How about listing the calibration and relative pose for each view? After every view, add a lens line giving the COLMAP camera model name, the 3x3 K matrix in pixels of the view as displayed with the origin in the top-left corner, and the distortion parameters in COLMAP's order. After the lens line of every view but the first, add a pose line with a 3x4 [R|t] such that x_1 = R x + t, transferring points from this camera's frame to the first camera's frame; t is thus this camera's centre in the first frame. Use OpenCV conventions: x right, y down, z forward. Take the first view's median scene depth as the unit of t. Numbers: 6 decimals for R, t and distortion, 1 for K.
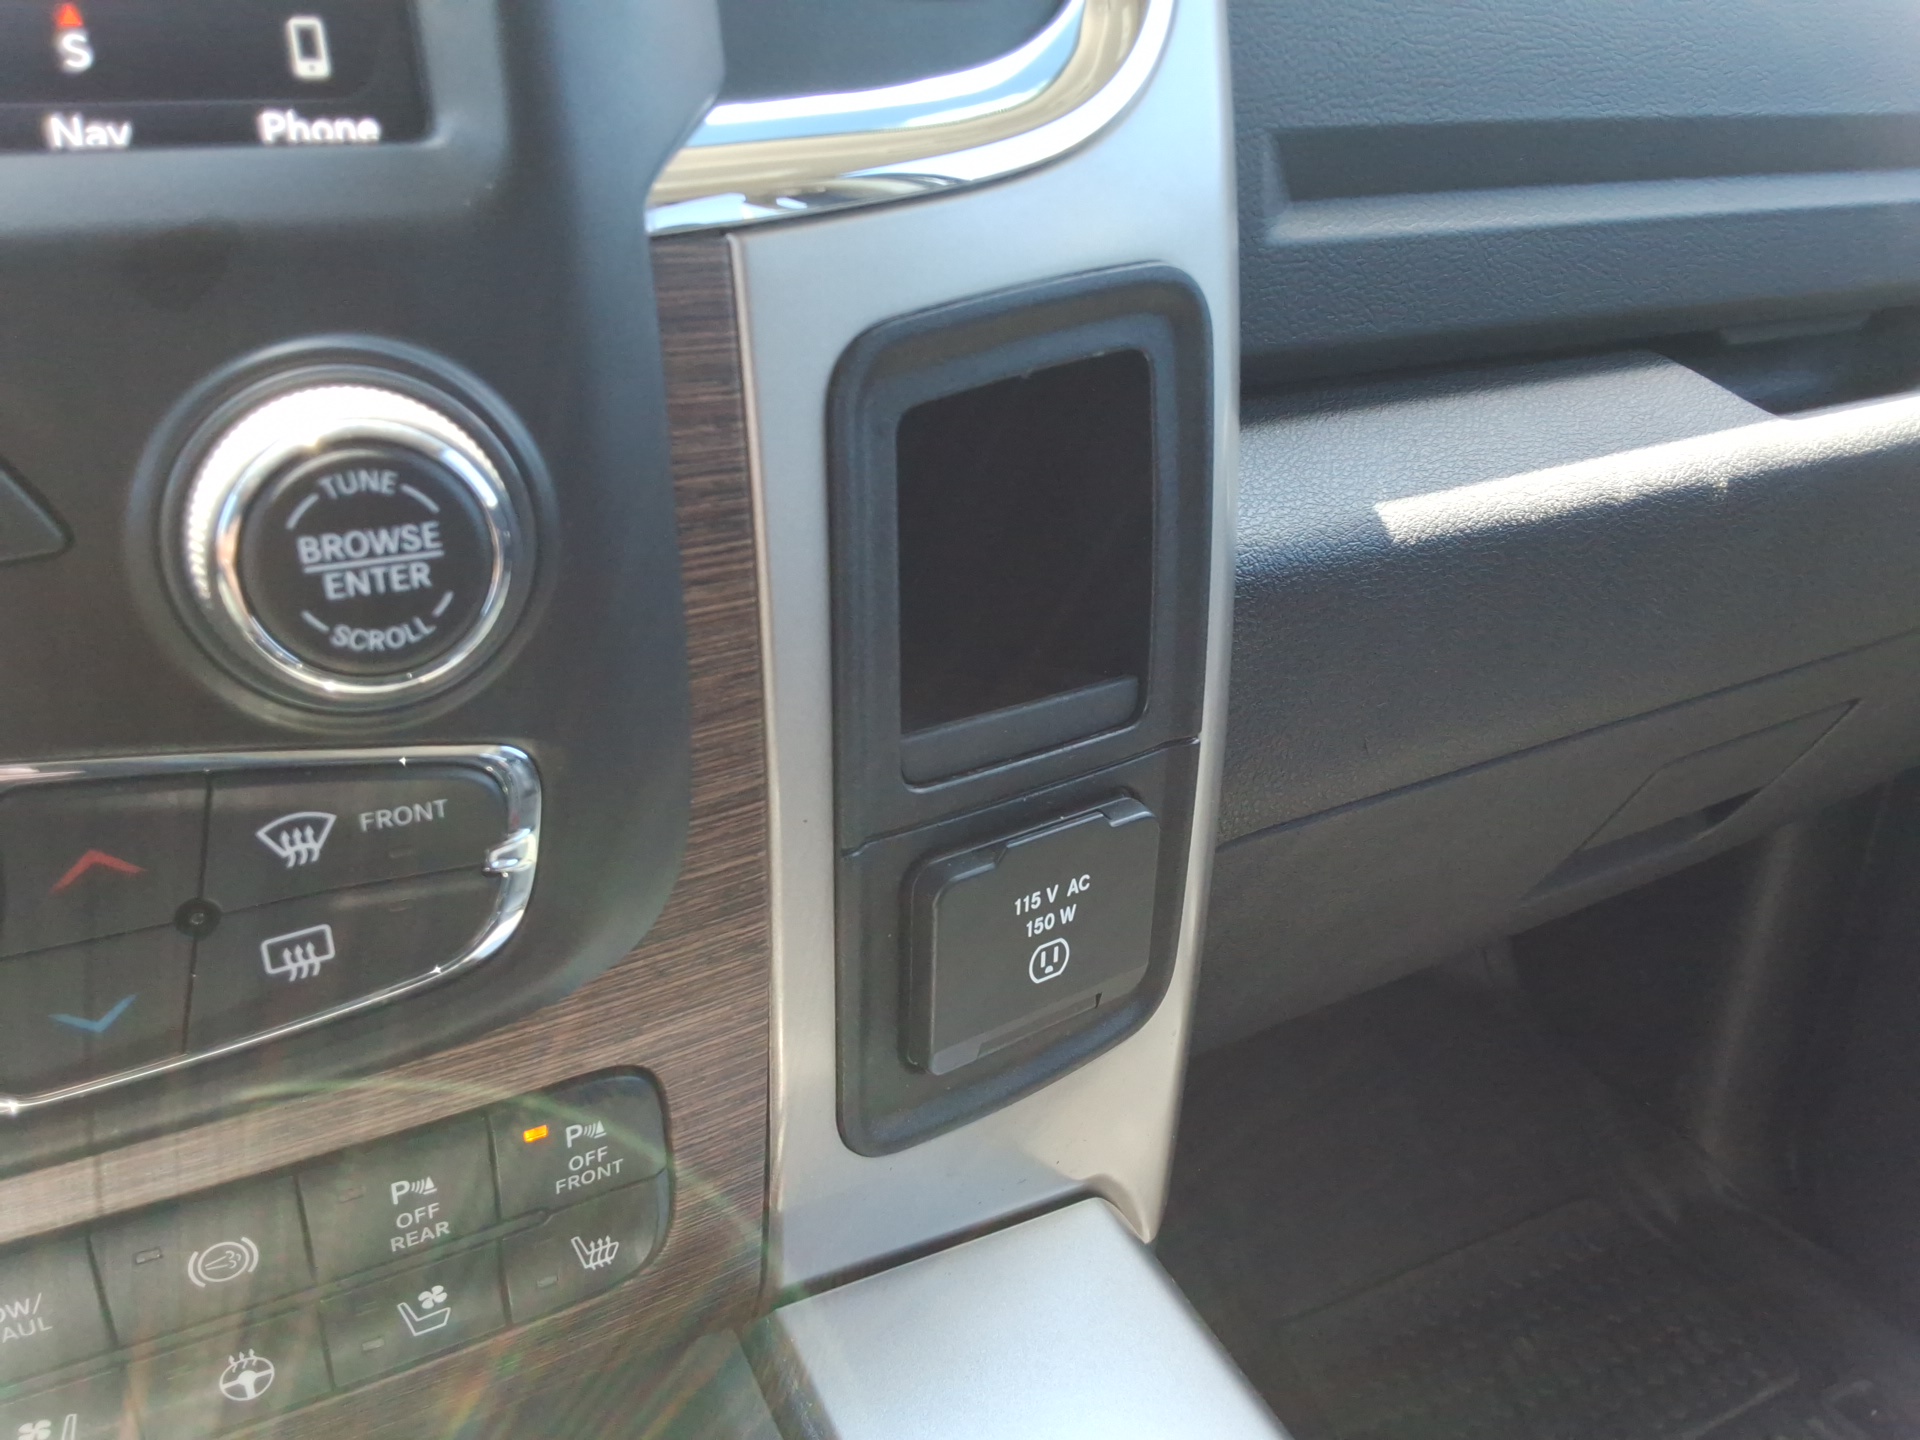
lens RADIAL K [[1548.5, 0, 985.2], [0, 1548.5, 700.8], [0, 0, 1]] dist [0.117759, -0.206474]
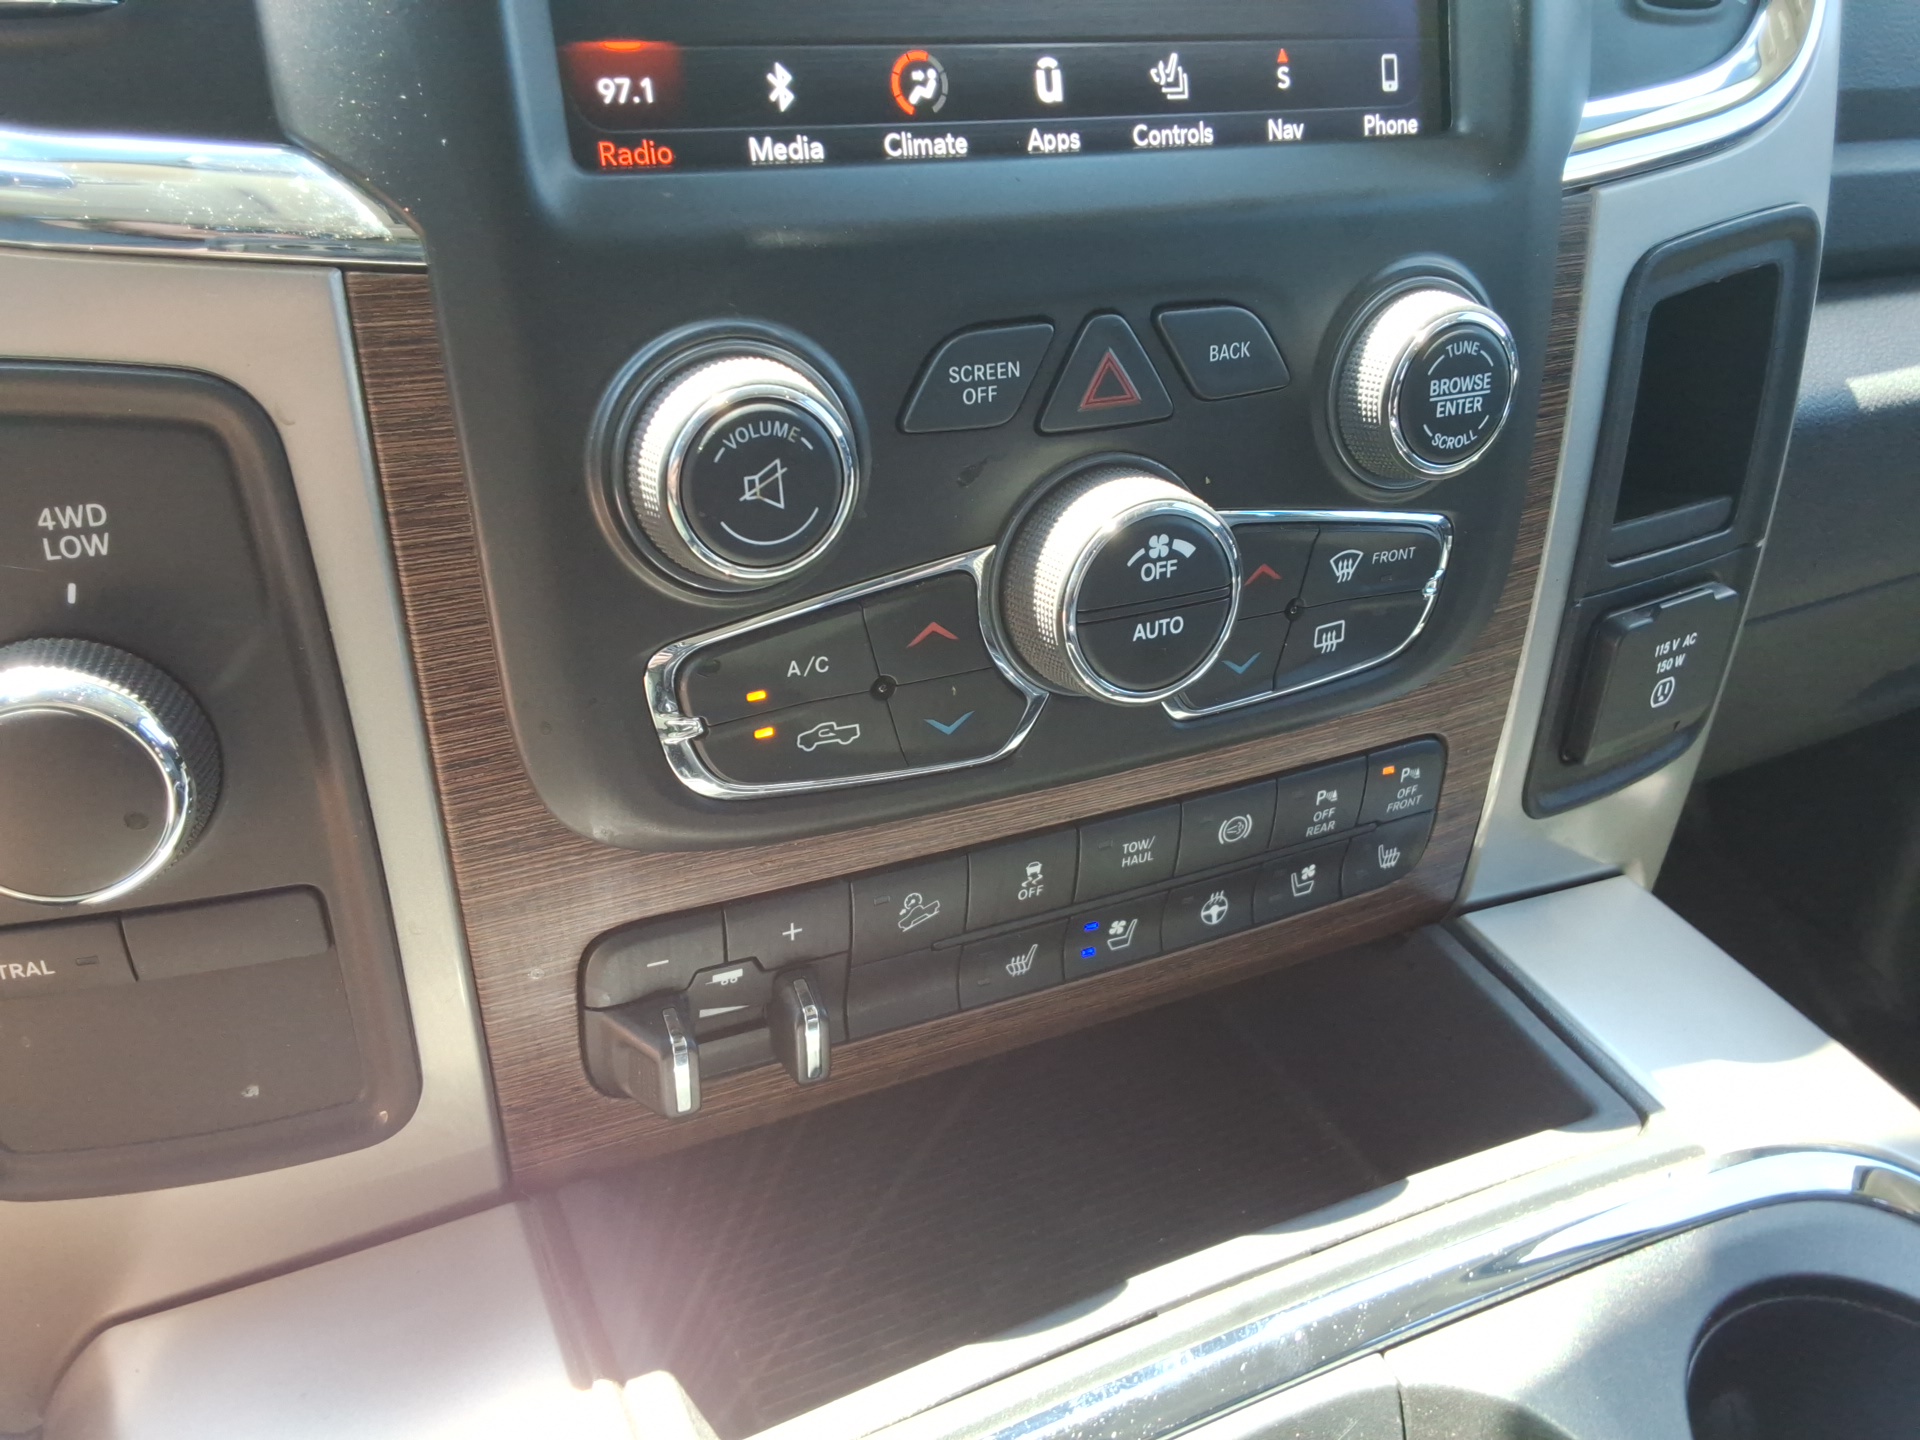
lens RADIAL K [[1539.3, 0, 977.1], [0, 1539.3, 706.9], [0, 0, 1]] dist [0.112225, -0.176744]
pose [[0.998640, 0.033710, -0.039771, -0.662886], [-0.030324, 0.996098, 0.082875, 0.098623], [0.042410, -0.081556, 0.995766, -0.586319]]
